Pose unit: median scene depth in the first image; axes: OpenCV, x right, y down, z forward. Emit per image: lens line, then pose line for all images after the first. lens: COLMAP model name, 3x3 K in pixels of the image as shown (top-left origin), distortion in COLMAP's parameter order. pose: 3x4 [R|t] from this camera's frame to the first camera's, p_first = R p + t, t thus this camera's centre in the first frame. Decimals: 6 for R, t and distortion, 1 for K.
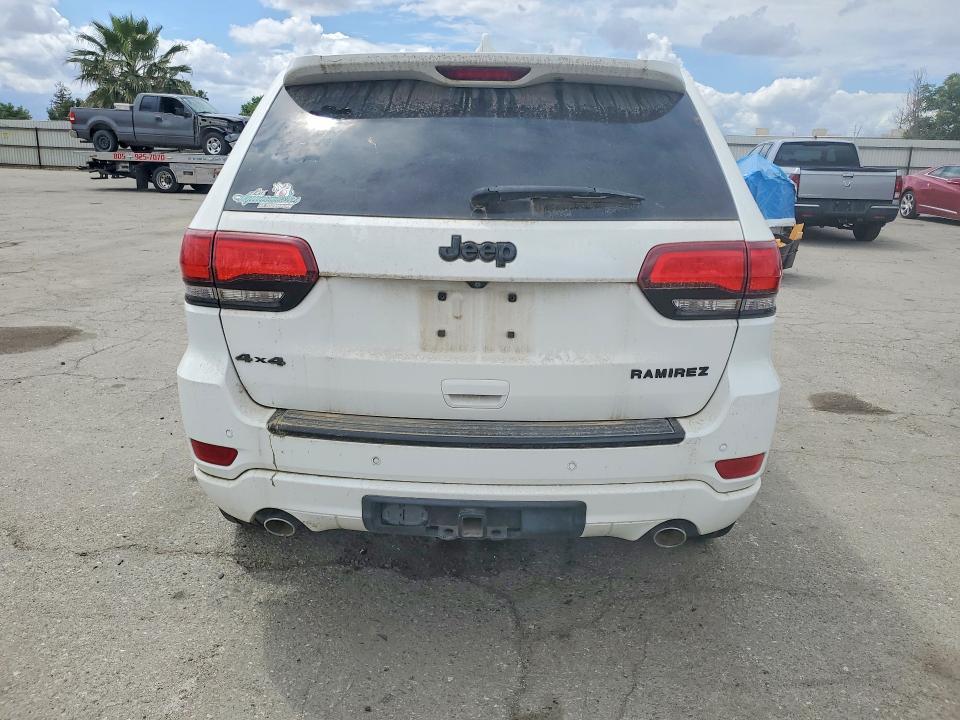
lens RADIAL K [[744.7, 0, 466.7], [0, 744.7, 398.9], [0, 0, 1]] dist [0.118121, -0.110551]
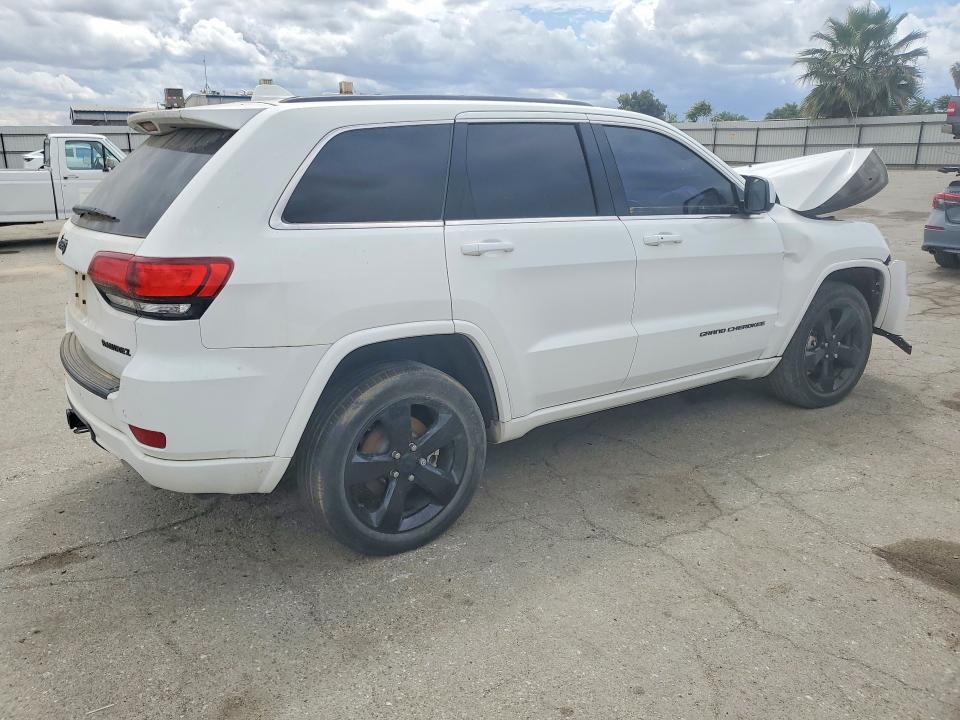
lens RADIAL K [[744.7, 0, 466.7], [0, 744.7, 398.9], [0, 0, 1]] dist [0.118121, -0.110551]
pose [[0.553925, 0.242144, -0.796576, 0.176579], [-0.233085, 0.963614, 0.130837, -0.027978], [0.799274, 0.113196, 0.590210, 0.073295]]
